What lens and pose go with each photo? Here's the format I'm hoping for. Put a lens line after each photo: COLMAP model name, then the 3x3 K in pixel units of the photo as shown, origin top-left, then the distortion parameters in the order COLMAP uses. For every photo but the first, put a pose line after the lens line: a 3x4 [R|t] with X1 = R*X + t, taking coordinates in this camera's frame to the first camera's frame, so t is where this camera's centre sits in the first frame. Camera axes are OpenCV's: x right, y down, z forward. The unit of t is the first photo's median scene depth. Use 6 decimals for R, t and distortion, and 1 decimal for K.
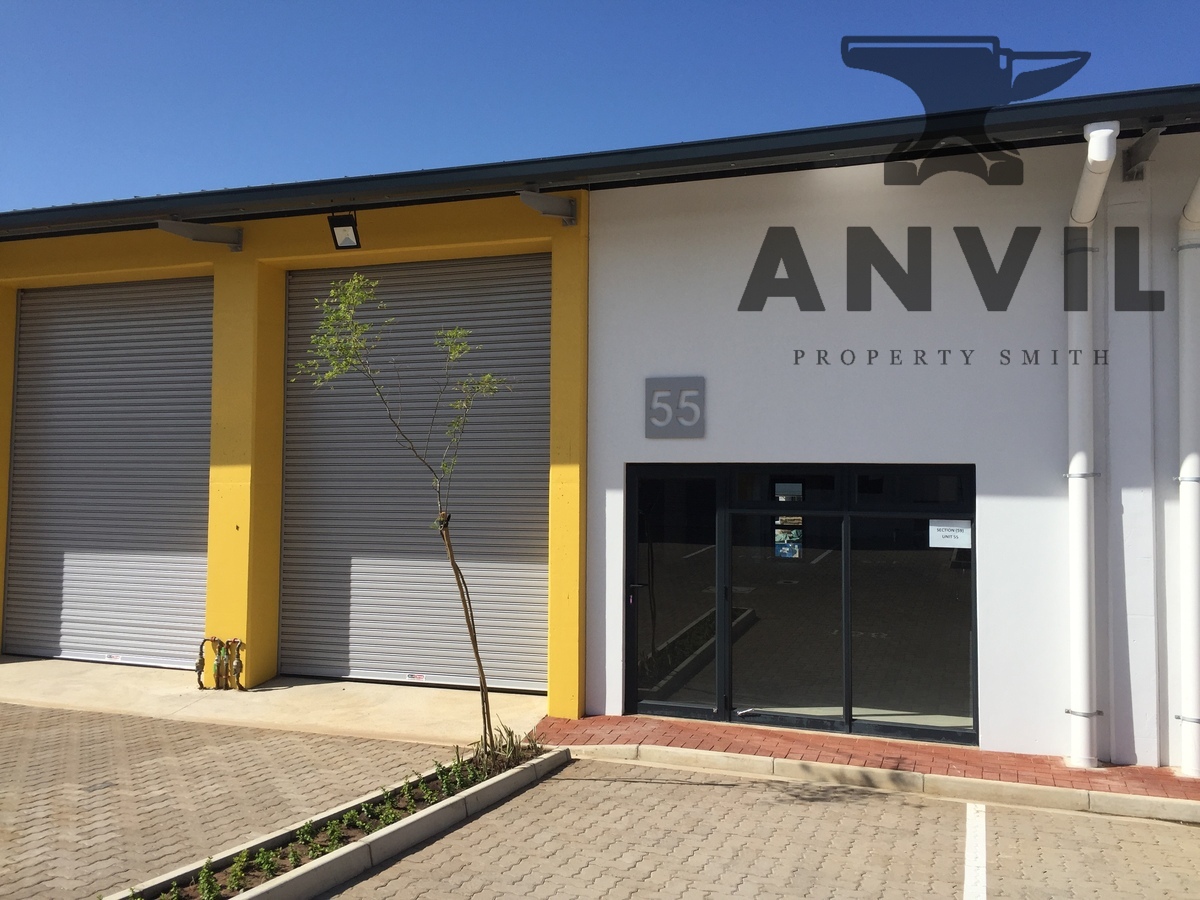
lens RADIAL K [[1014.9, 0, 600.3], [0, 1014.9, 427.3], [0, 0, 1]] dist [0.106545, -0.154683]
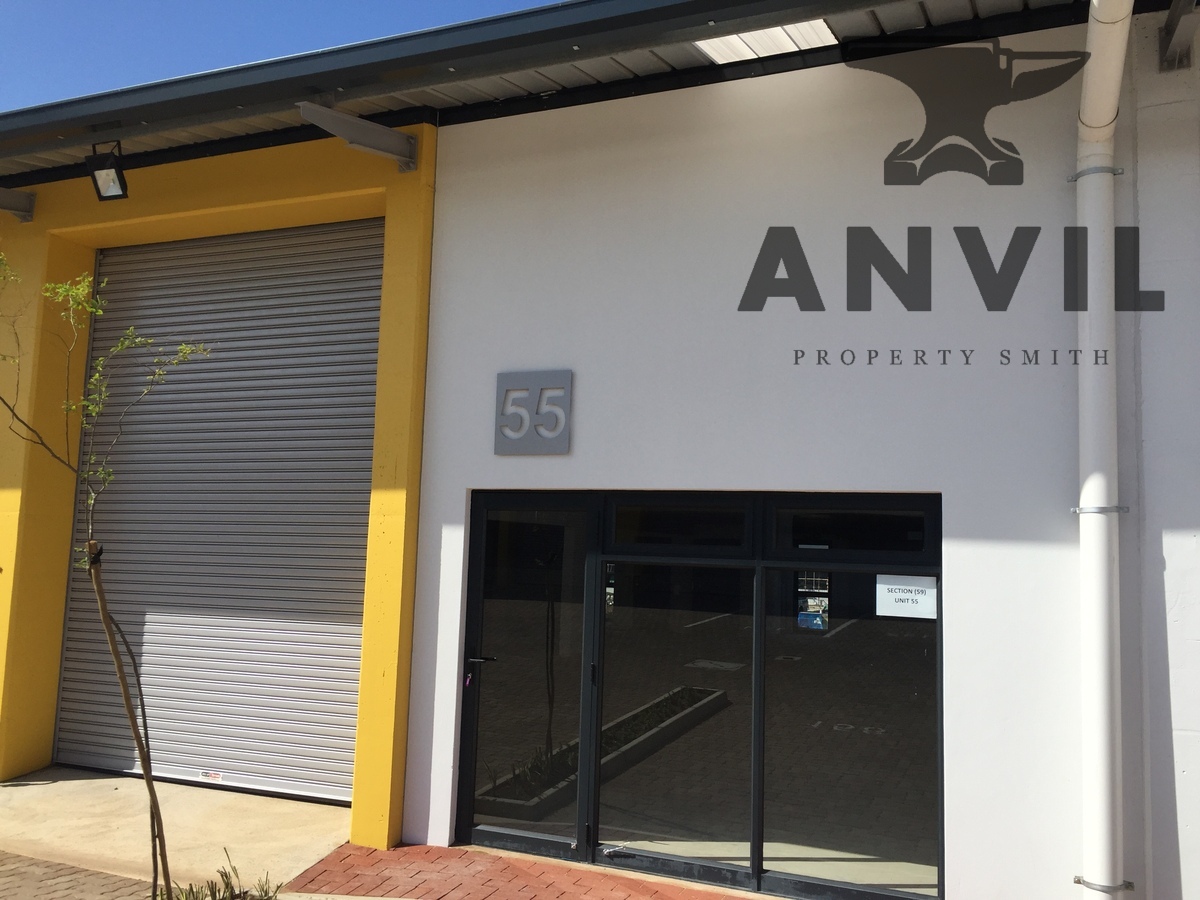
lens RADIAL K [[1016.6, 0, 595.5], [0, 1016.6, 434.9], [0, 0, 1]] dist [0.106852, -0.145912]
pose [[0.997541, 0.013907, -0.068691, 0.167298], [-0.017705, 0.998330, -0.054992, 0.035378], [0.067811, 0.056073, 0.996121, 0.280727]]
